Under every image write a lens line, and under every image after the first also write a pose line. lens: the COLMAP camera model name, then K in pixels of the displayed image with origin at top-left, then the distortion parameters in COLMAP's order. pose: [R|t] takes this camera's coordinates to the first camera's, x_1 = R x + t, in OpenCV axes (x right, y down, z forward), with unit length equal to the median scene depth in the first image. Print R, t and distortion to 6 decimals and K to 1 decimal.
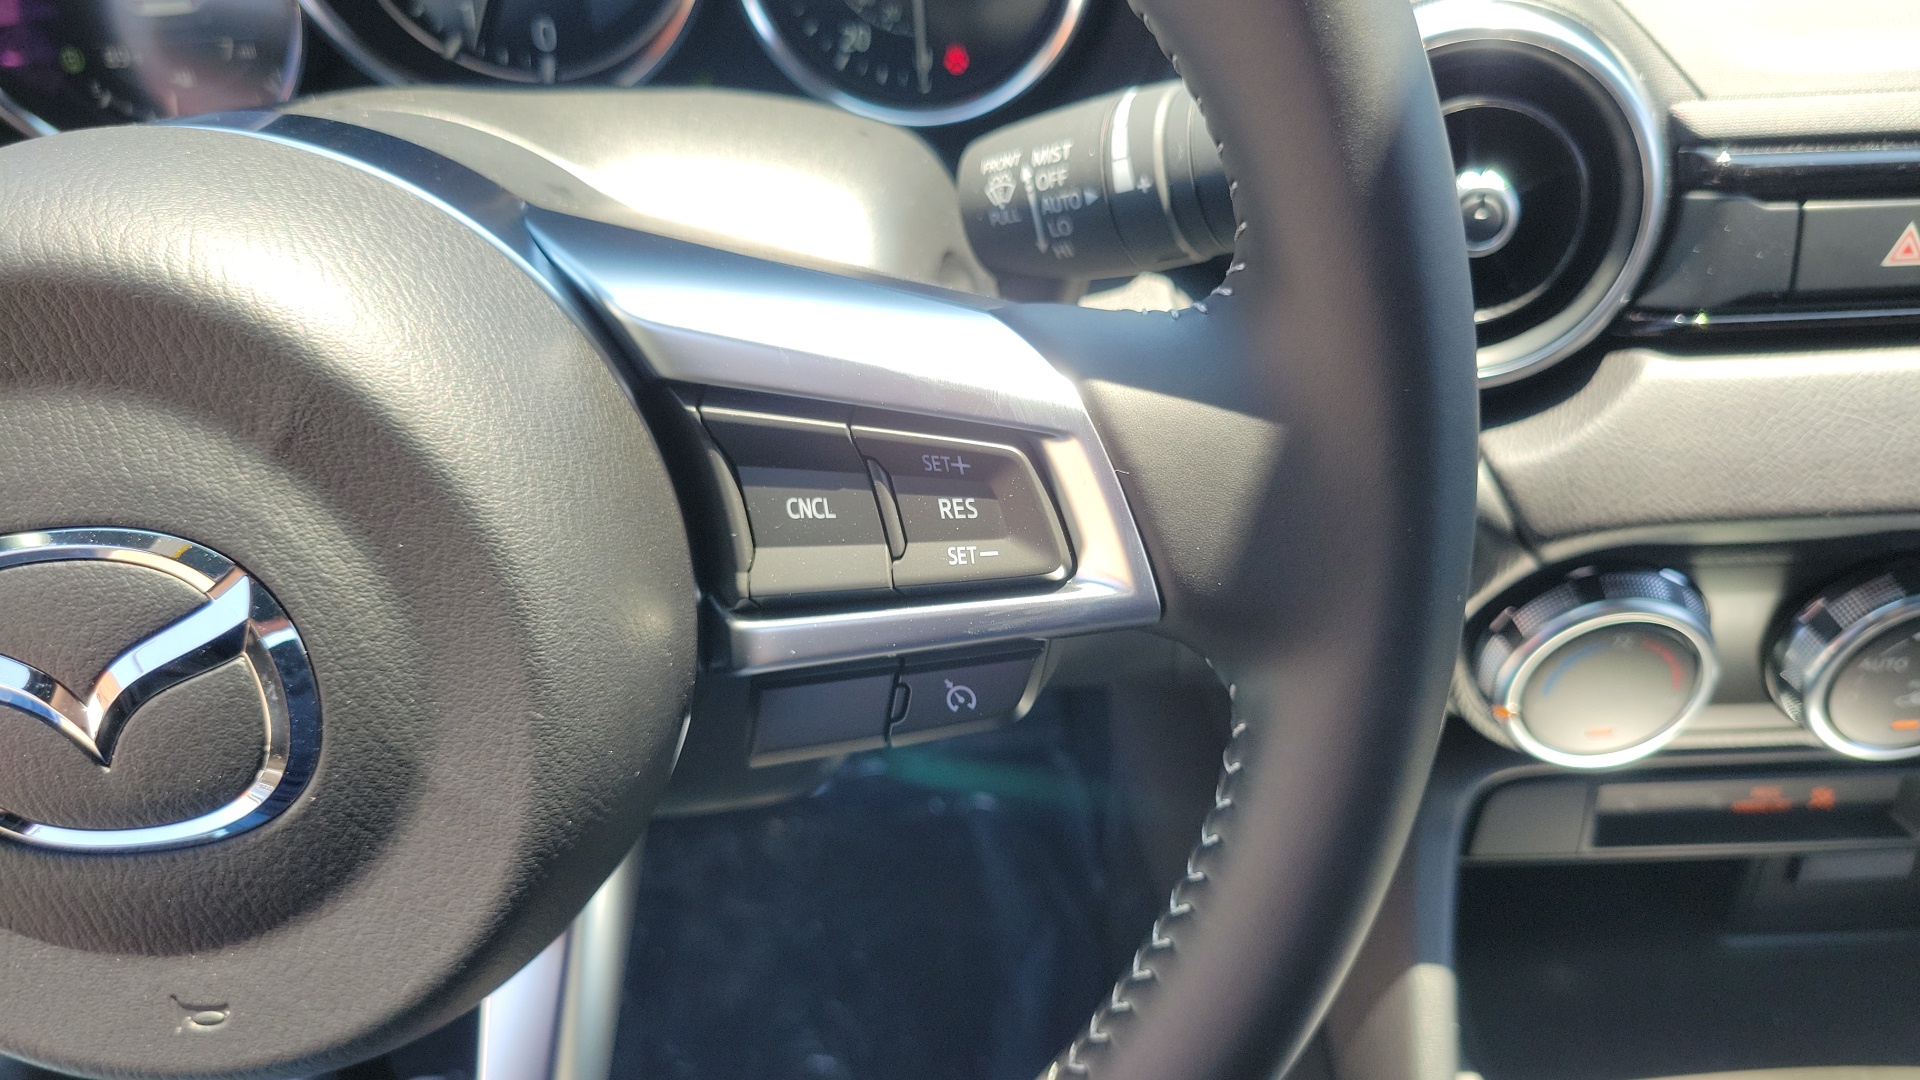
lens RADIAL K [[1511.1, 0, 970.4], [0, 1511.1, 554.3], [0, 0, 1]] dist [-0.003554, -0.002075]
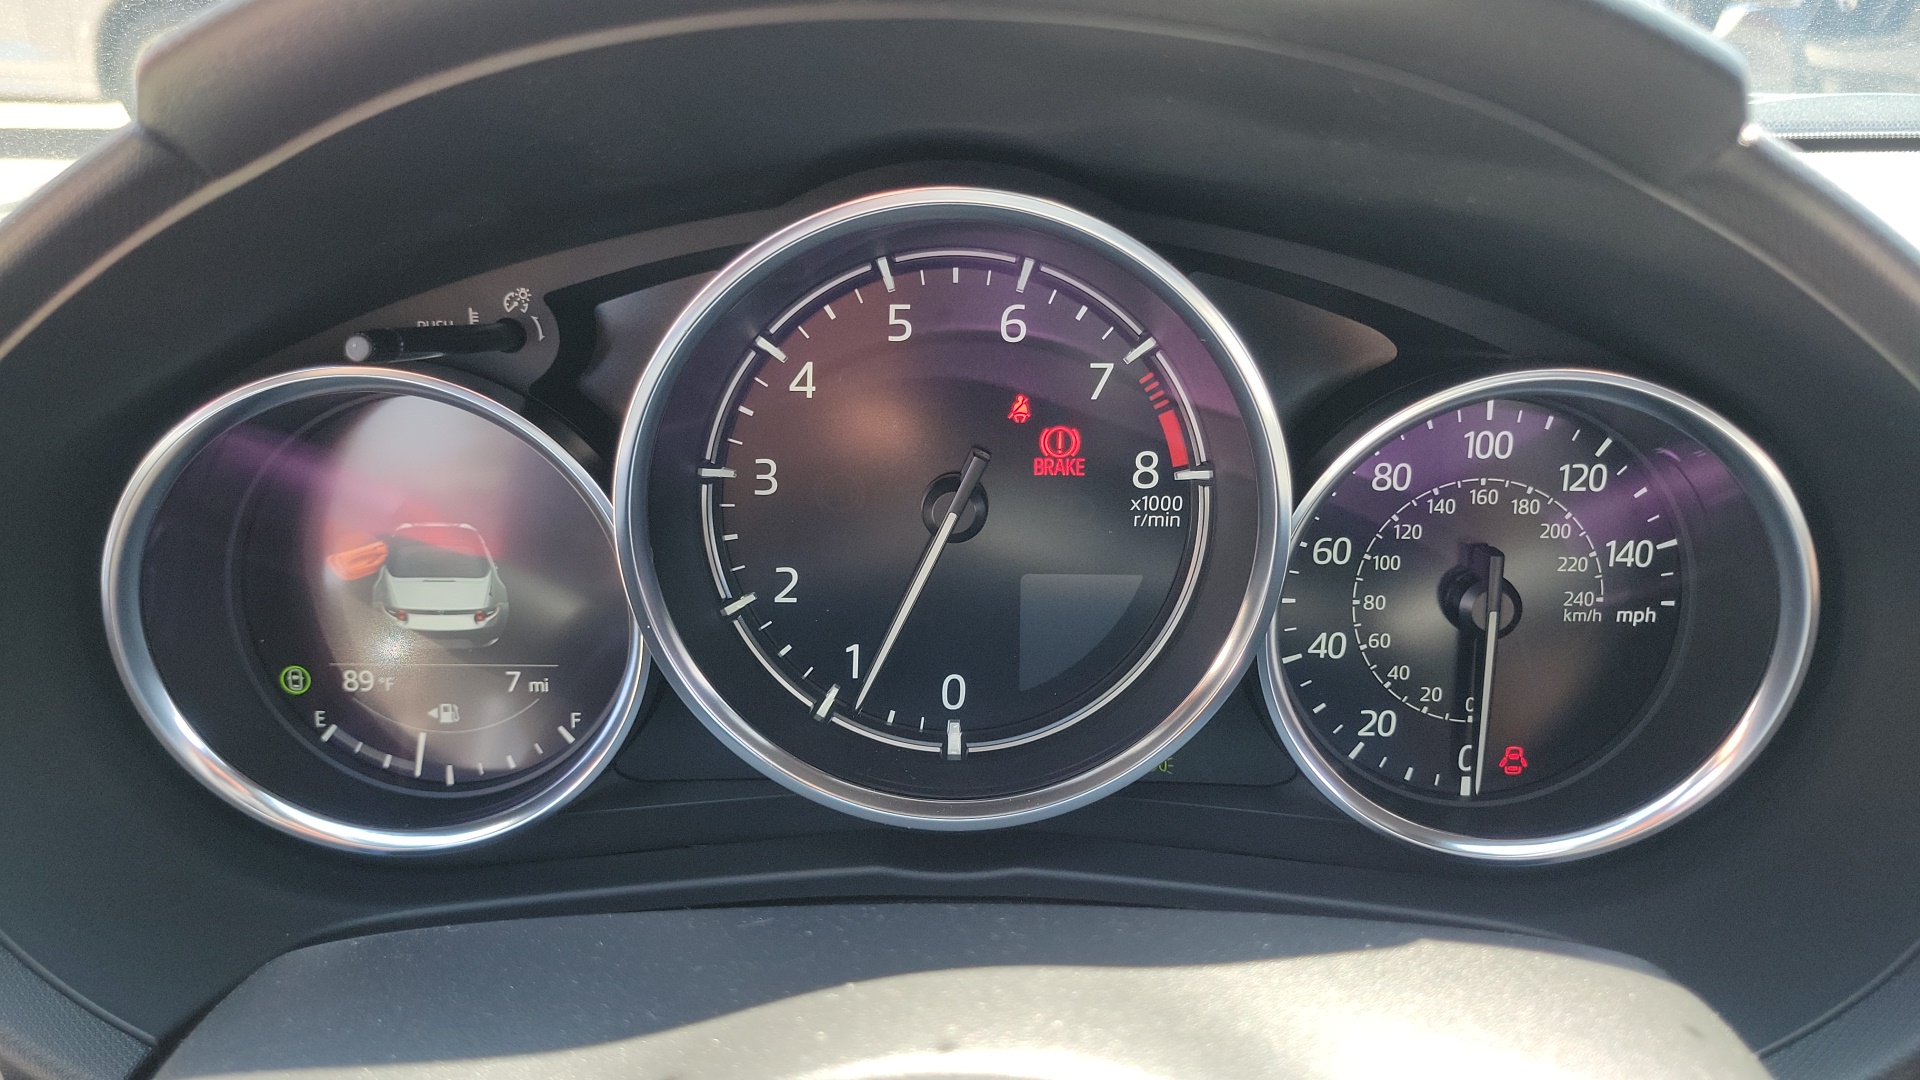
lens RADIAL K [[1511.1, 0, 907.9], [0, 1511.1, 520.5], [0, 0, 1]] dist [-0.003554, -0.002075]
pose [[0.998182, 0.059427, -0.010105, -0.389519], [-0.059802, 0.955207, -0.289832, -0.272234], [-0.007572, 0.289909, 0.957024, 0.360353]]
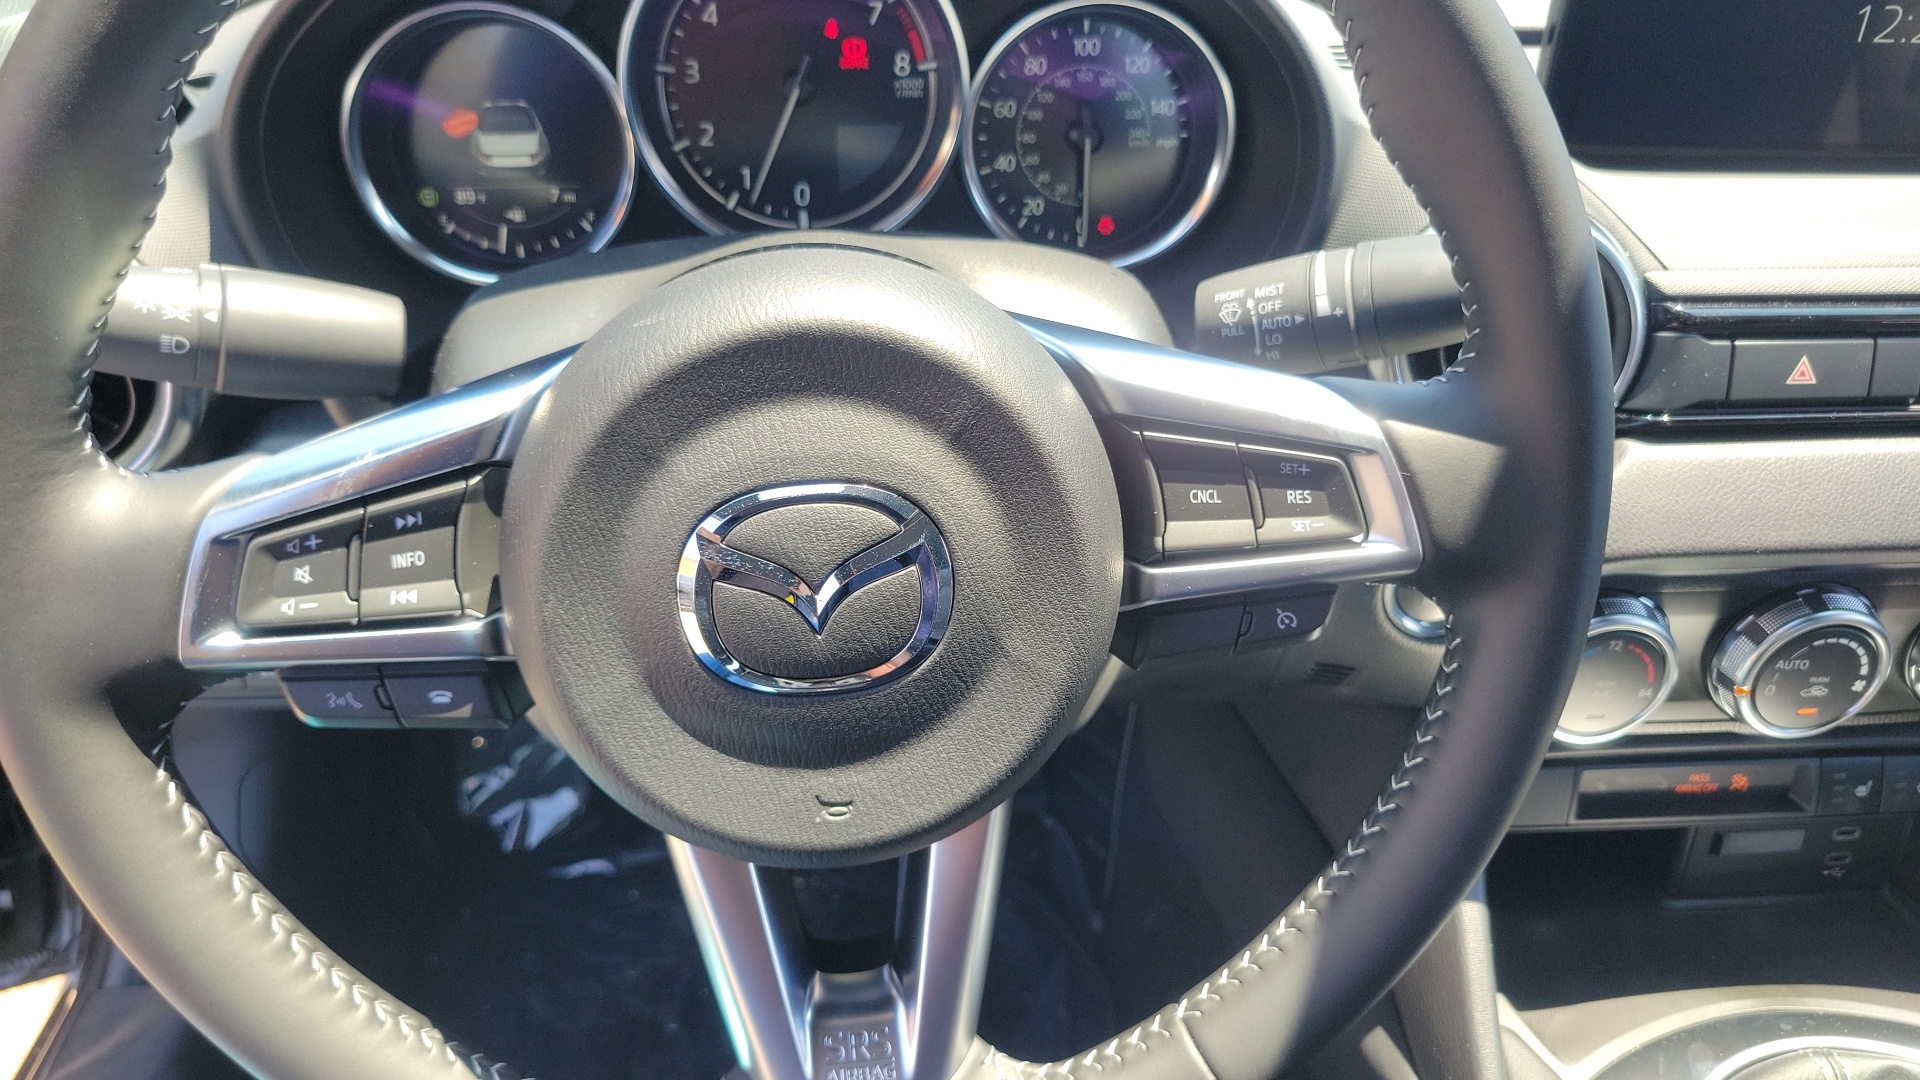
lens RADIAL K [[1511.1, 0, 934.5], [0, 1511.1, 547.0], [0, 0, 1]] dist [-0.003554, -0.002075]
pose [[0.995836, 0.017693, 0.089434, -0.361050], [-0.008400, 0.994621, -0.103245, 0.129217], [-0.090780, 0.102064, 0.990627, -0.379552]]
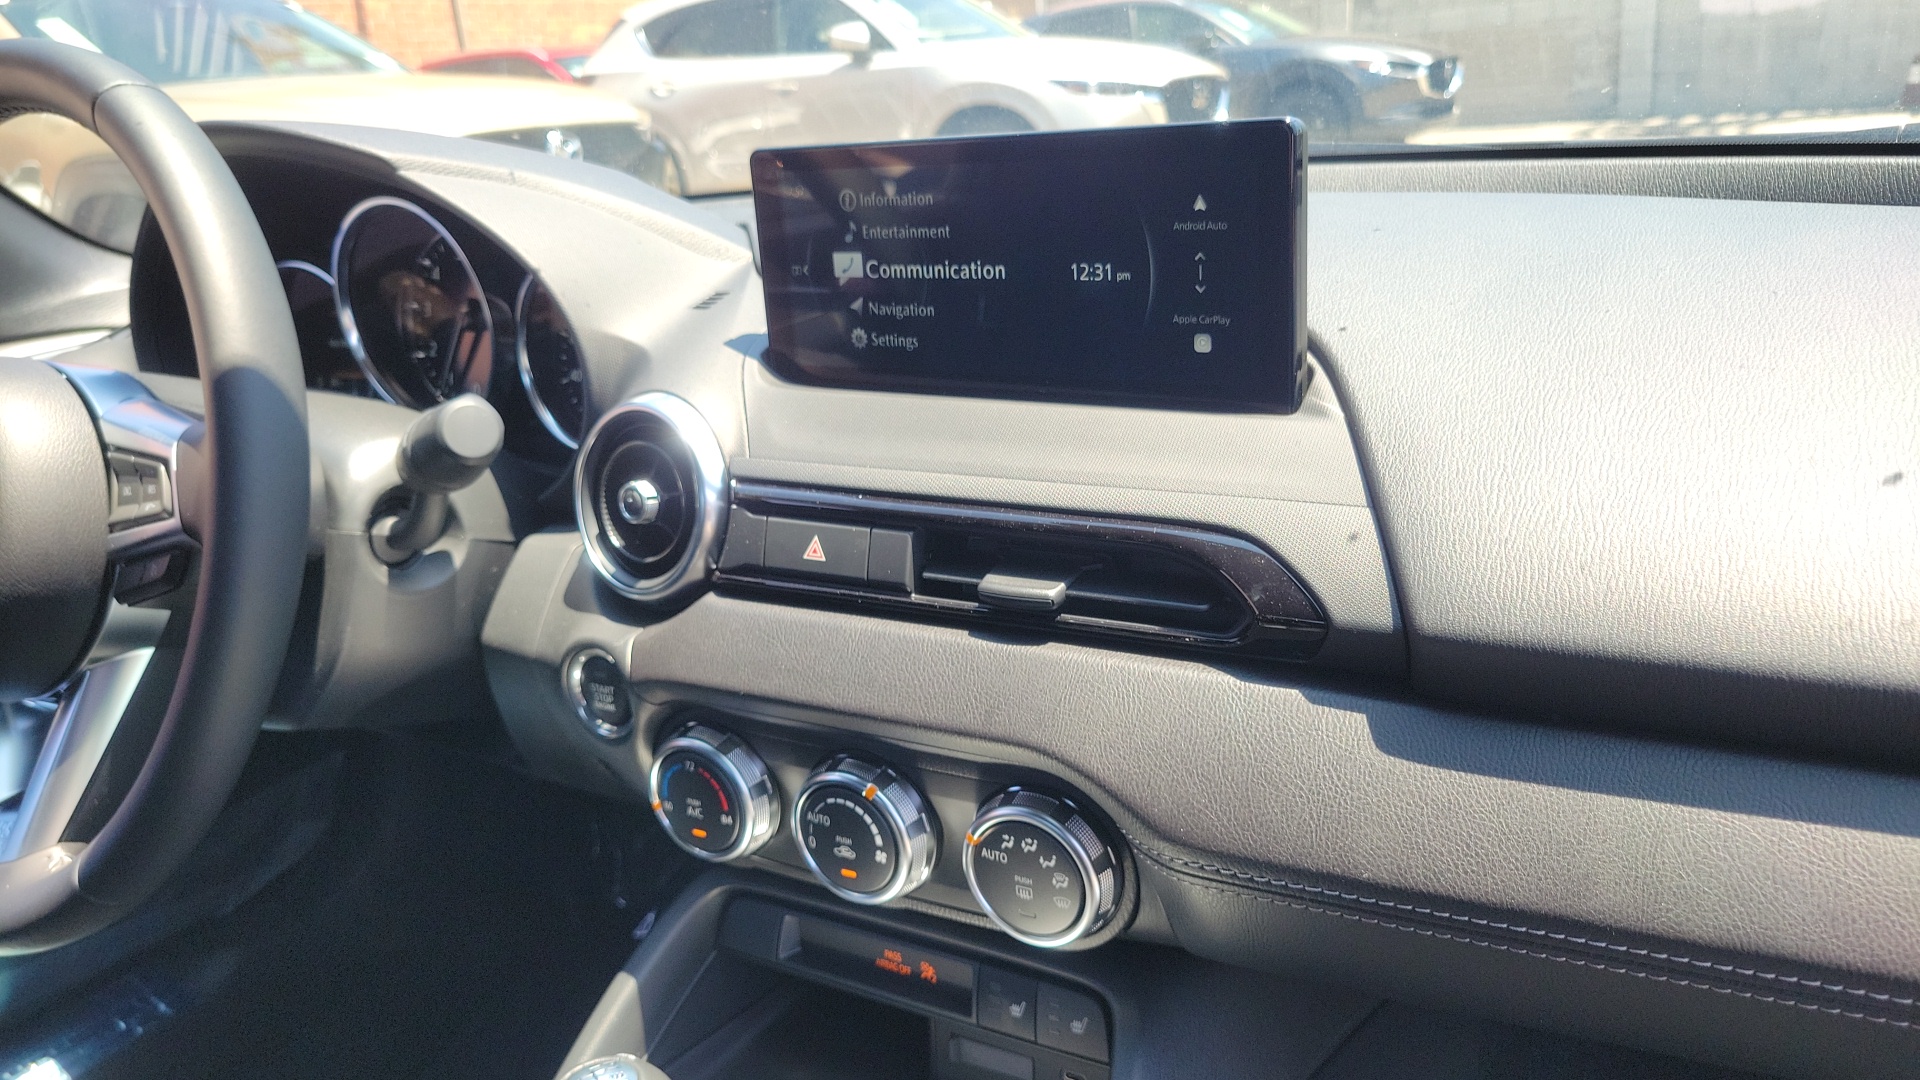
lens RADIAL K [[1511.1, 0, 958.9], [0, 1511.1, 540.2], [0, 0, 1]] dist [-0.003554, -0.002075]
pose [[0.849764, 0.138501, -0.508645, 1.642443], [-0.287632, 0.930405, -0.227187, 0.131301], [0.441780, 0.339358, 0.830462, -0.363997]]
